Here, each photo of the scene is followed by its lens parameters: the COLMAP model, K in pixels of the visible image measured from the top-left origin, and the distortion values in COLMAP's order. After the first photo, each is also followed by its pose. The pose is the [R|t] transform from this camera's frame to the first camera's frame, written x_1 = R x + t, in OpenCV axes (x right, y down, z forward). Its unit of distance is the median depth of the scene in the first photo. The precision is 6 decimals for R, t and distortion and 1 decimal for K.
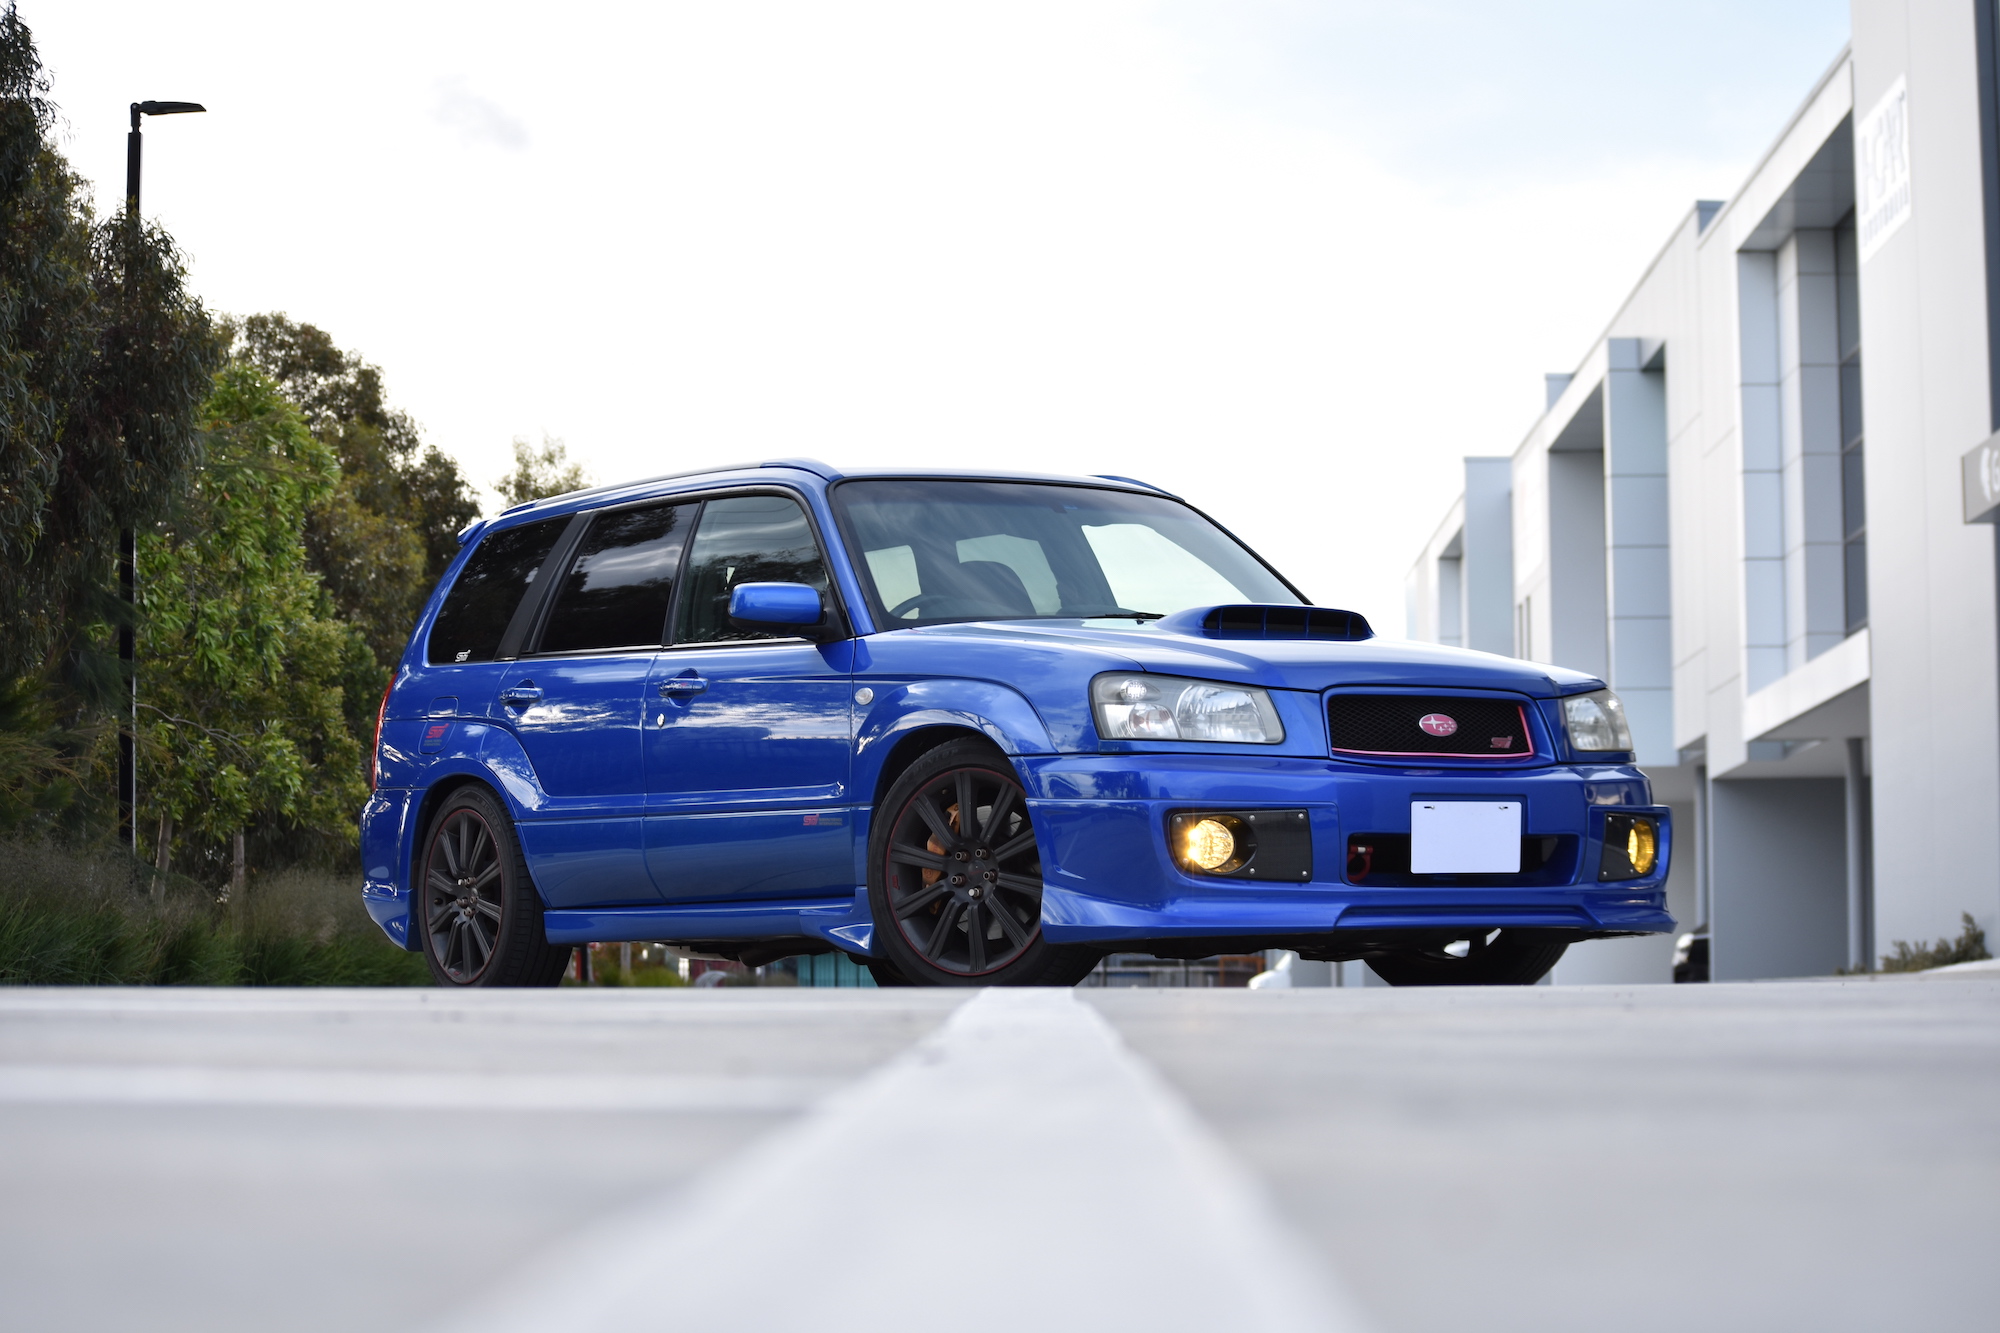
lens RADIAL K [[4893.9, 0, 1000.0], [0, 4893.9, 666.5], [0, 0, 1]] dist [-0.380493, 0.235595]
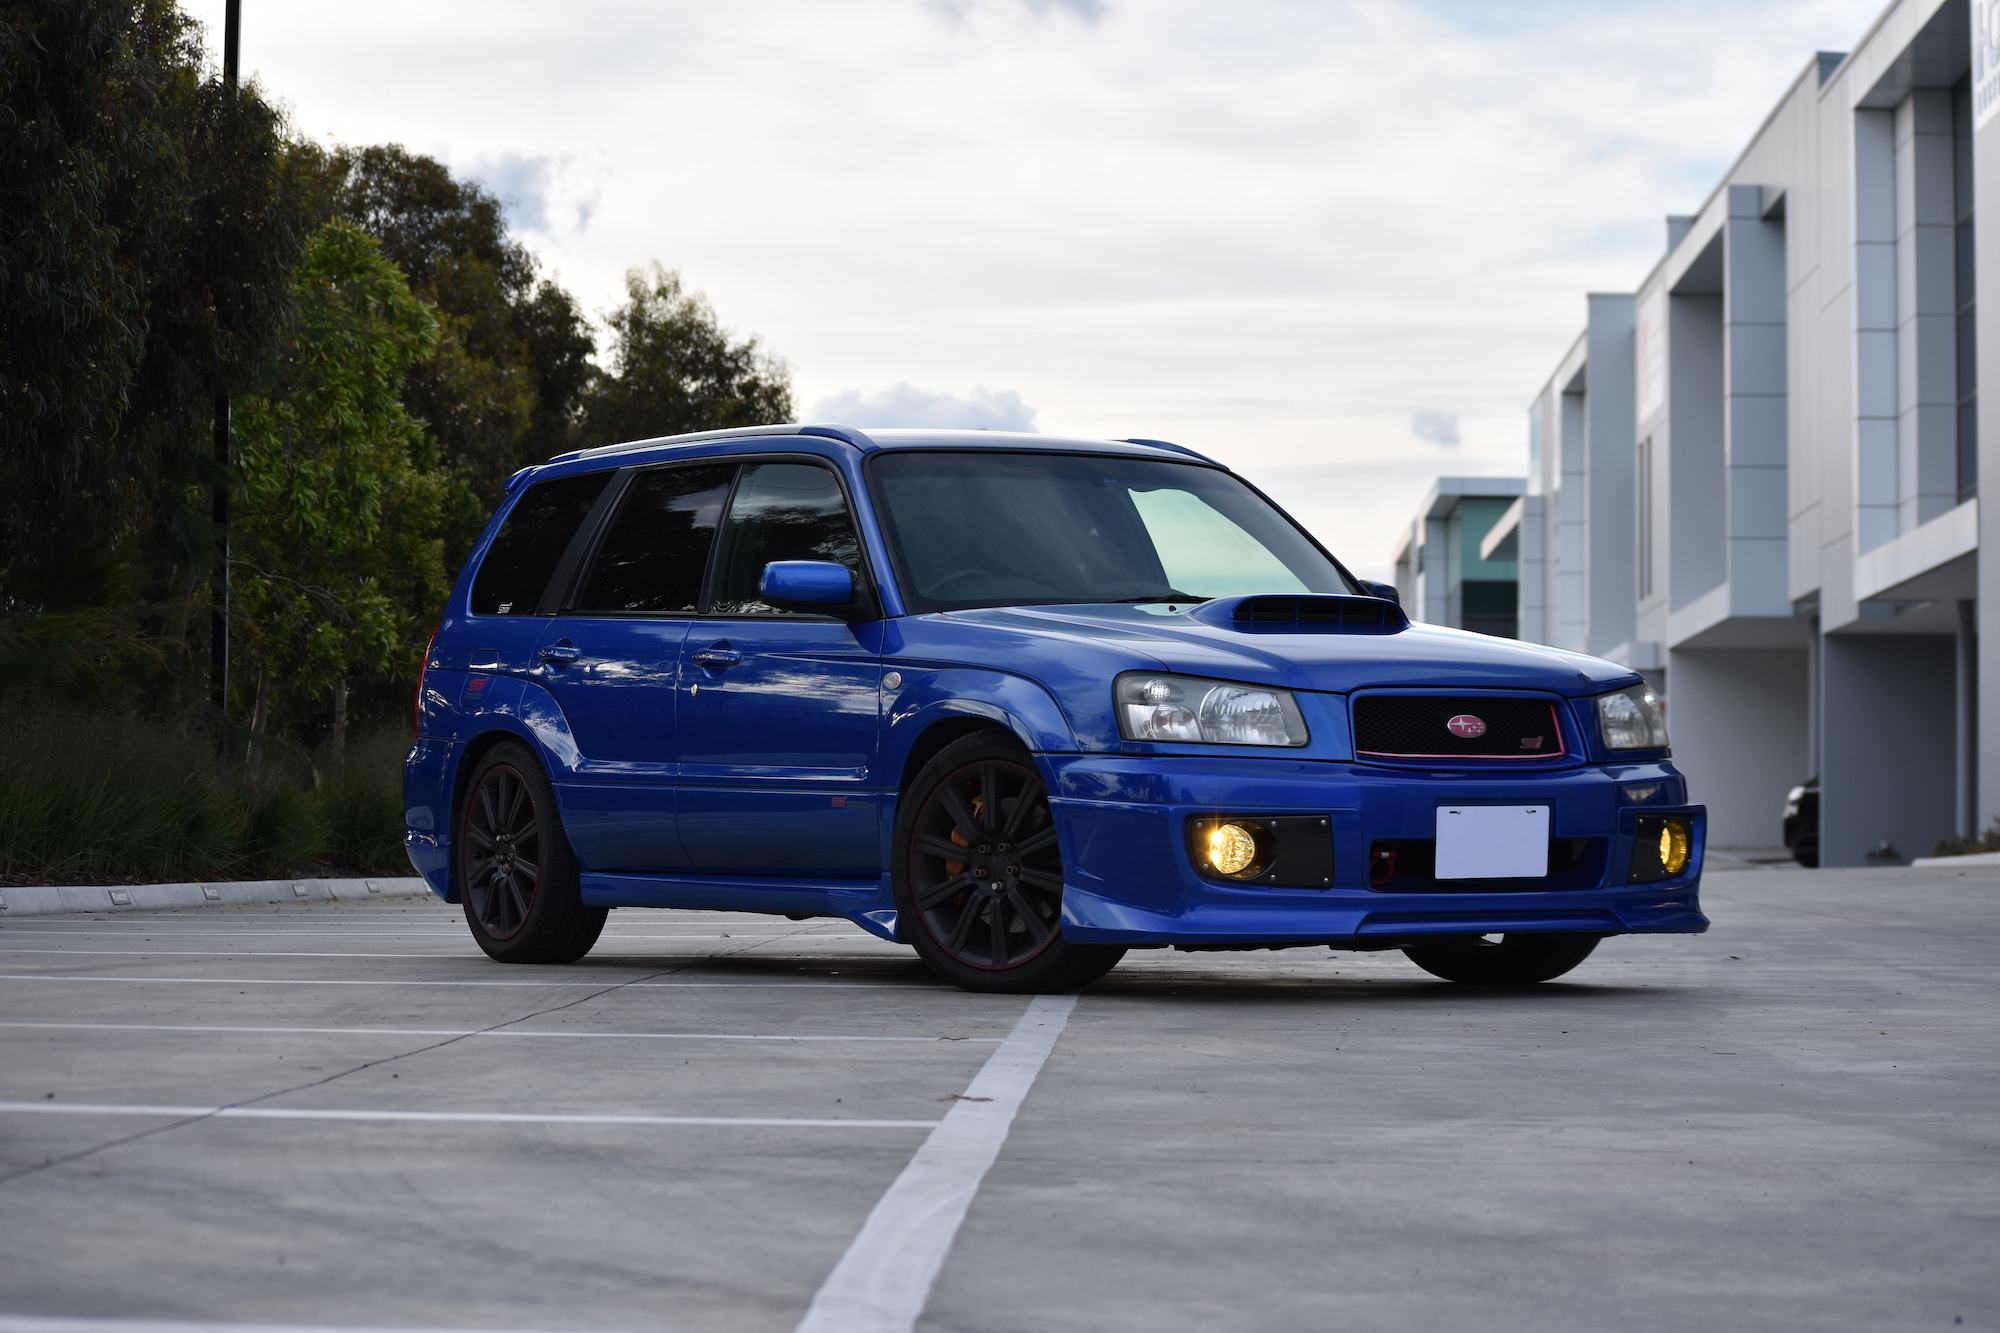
lens RADIAL K [[4893.9, 0, 1000.0], [0, 4893.9, 666.5], [0, 0, 1]] dist [-0.380493, 0.235595]
pose [[0.999532, 0.013754, -0.027330, 0.021185], [-0.012634, 0.999091, 0.040725, -0.037602], [0.027865, -0.040360, 0.998797, 0.010334]]
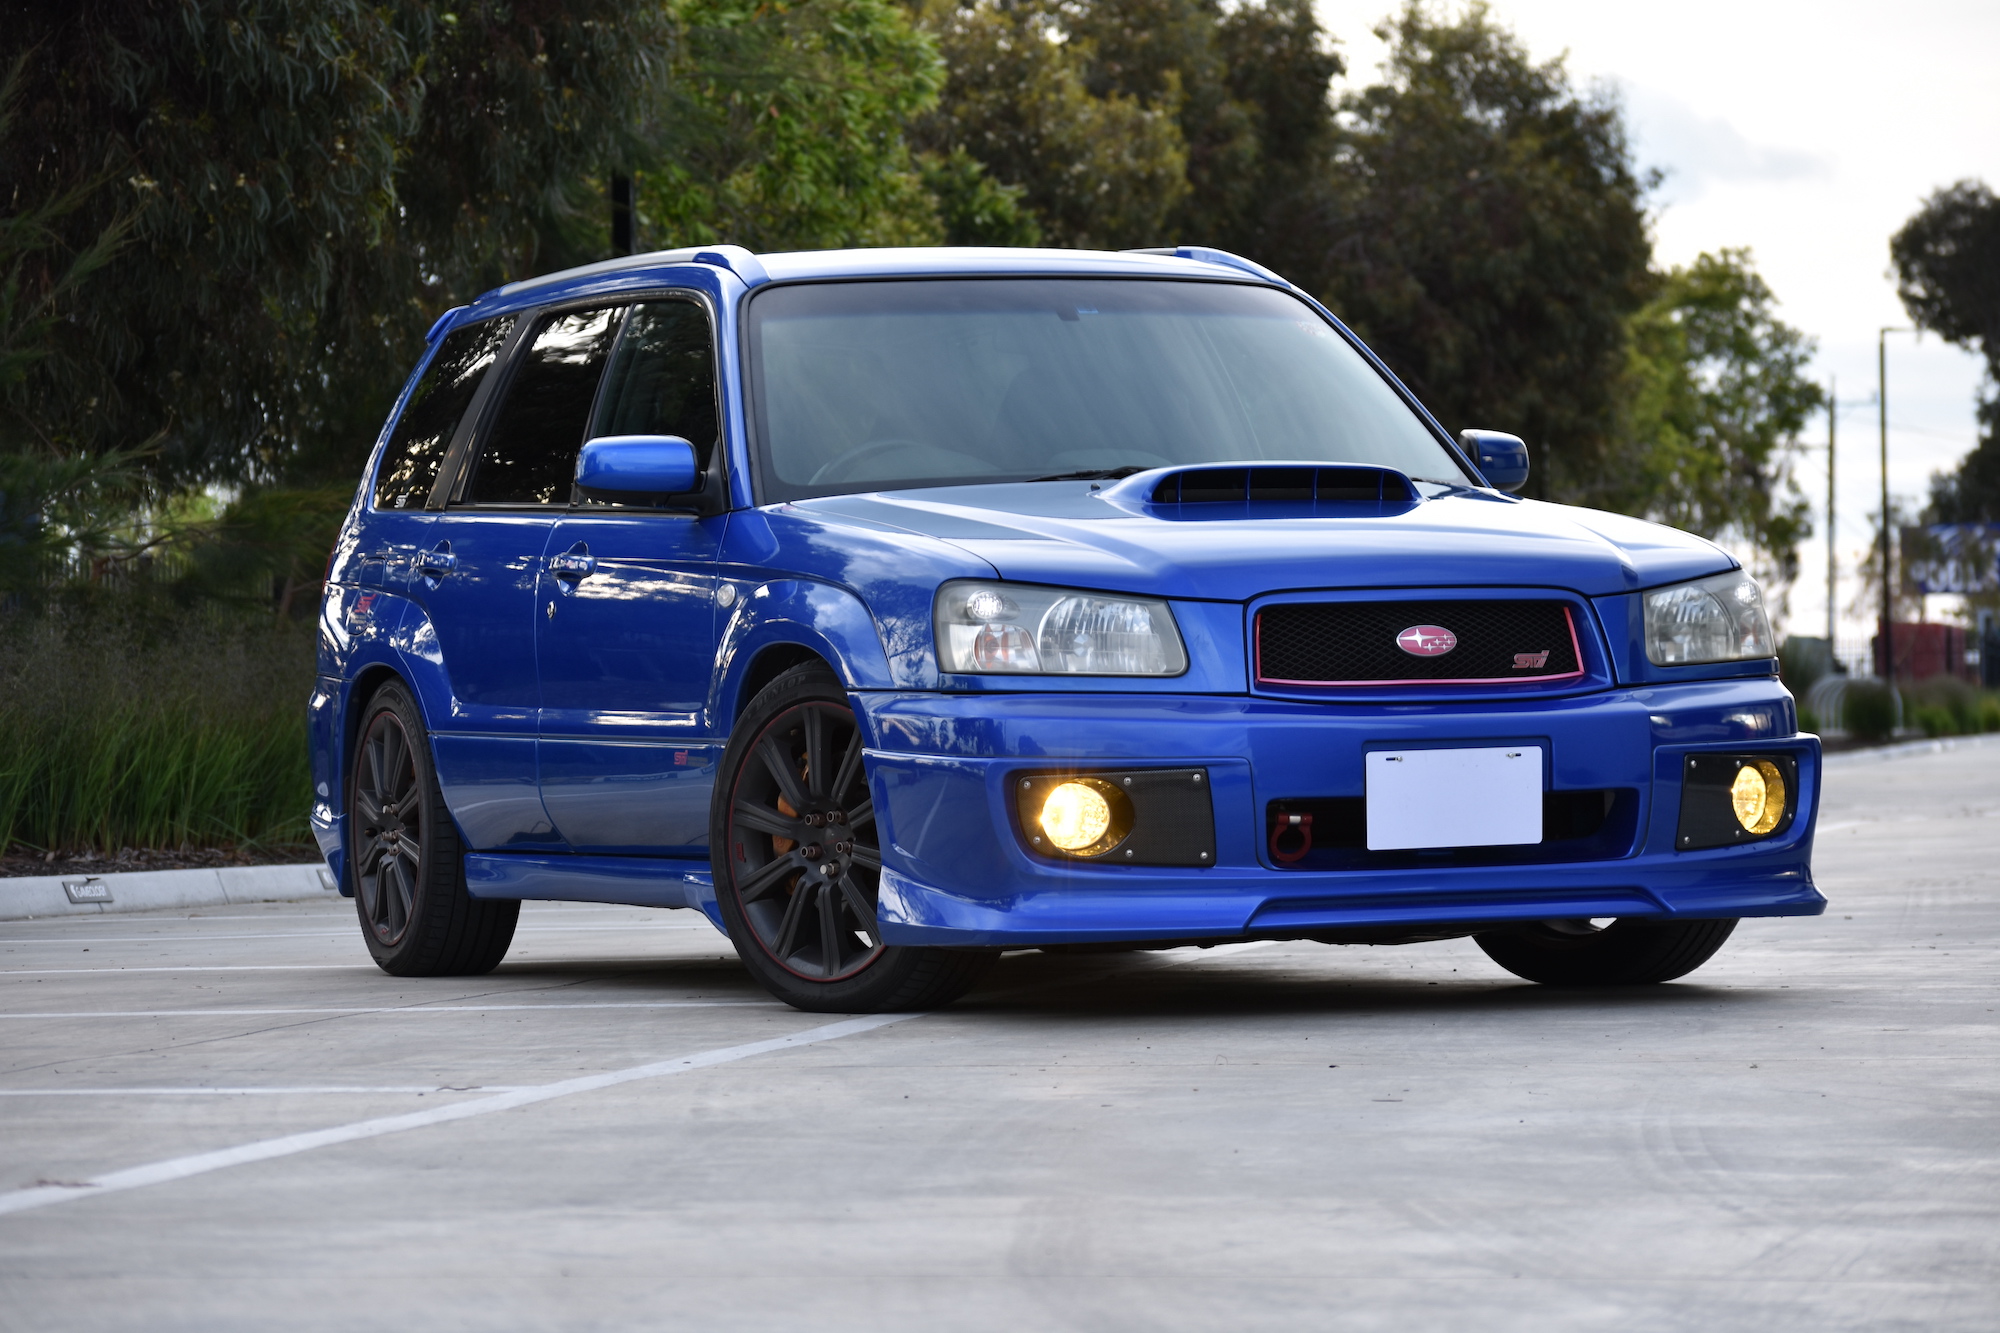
lens RADIAL K [[6932.0, 0, 1000.0], [0, 6932.0, 666.5], [0, 0, 1]] dist [0.139500, 2.138153]
pose [[0.978879, -0.011509, -0.204118, 0.228586], [0.025075, 0.997635, 0.063999, -0.049728], [0.202899, -0.067766, 0.976852, -0.020383]]
